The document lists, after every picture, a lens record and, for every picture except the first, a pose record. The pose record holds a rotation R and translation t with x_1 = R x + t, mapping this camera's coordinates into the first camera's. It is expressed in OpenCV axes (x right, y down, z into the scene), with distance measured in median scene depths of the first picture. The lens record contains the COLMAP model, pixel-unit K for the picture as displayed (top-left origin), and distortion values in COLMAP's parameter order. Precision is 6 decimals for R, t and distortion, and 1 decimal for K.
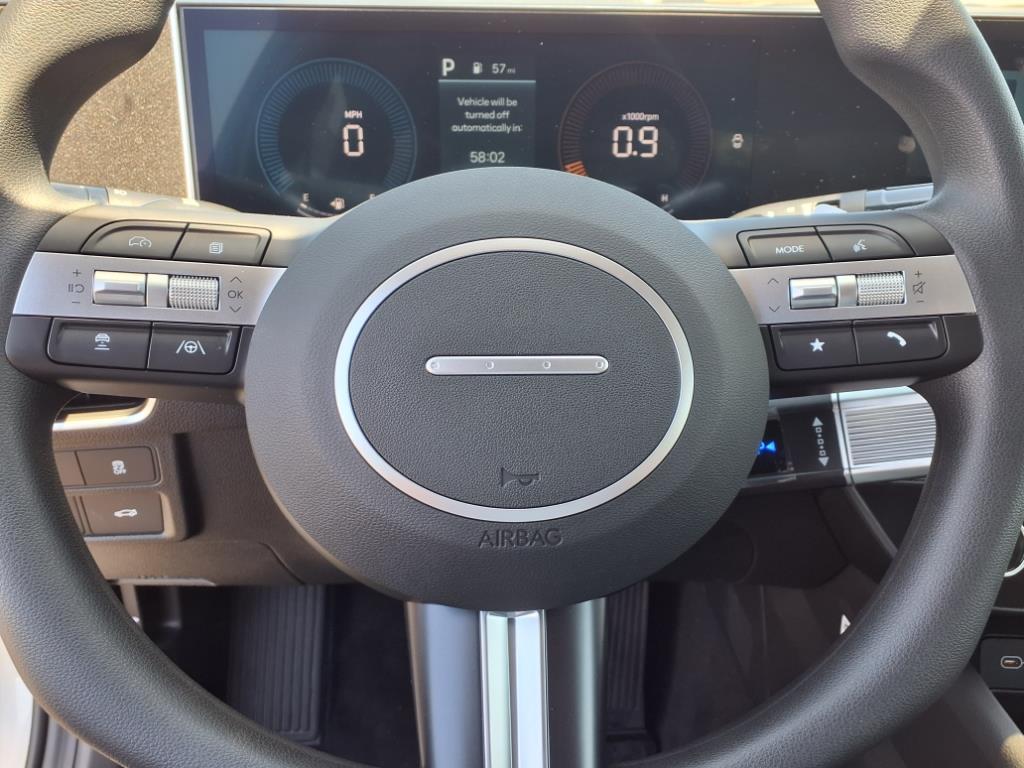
lens RADIAL K [[825.2, 0, 529.1], [0, 825.2, 393.3], [0, 0, 1]] dist [0.019317, -0.050244]
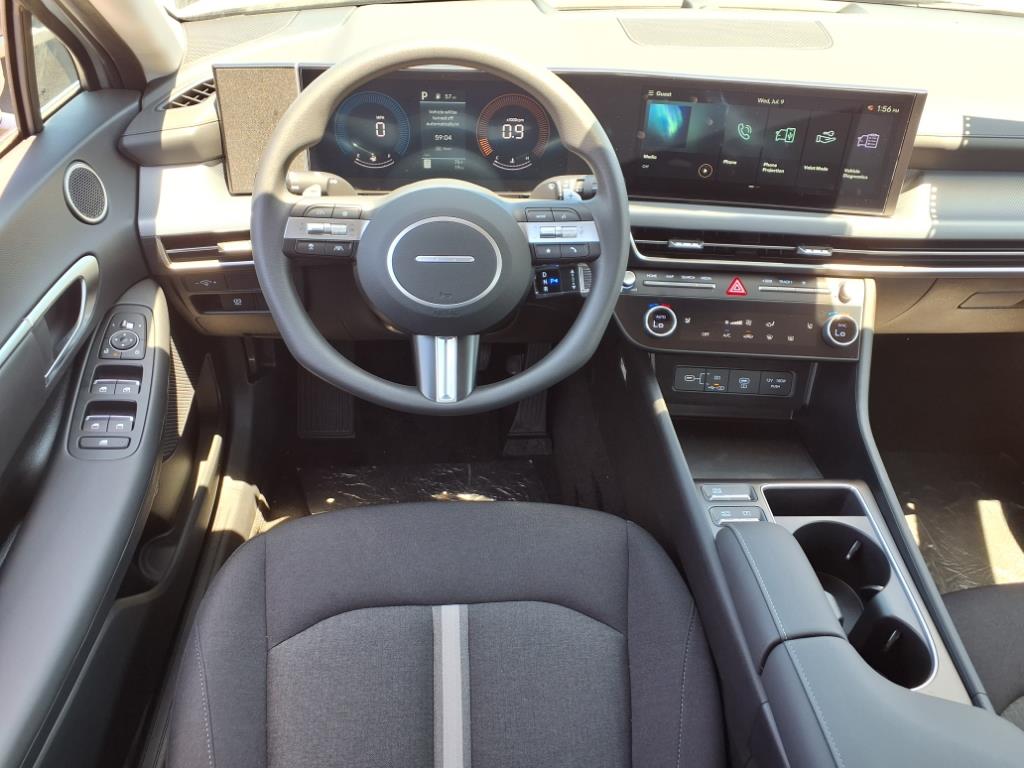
lens RADIAL K [[825.2, 0, 519.8], [0, 825.2, 388.7], [0, 0, 1]] dist [0.019317, -0.050244]
pose [[0.999759, 0.020515, 0.007809, 0.226480], [-0.021804, 0.969192, 0.245339, -0.293956], [-0.002535, -0.245450, 0.969406, -1.932519]]
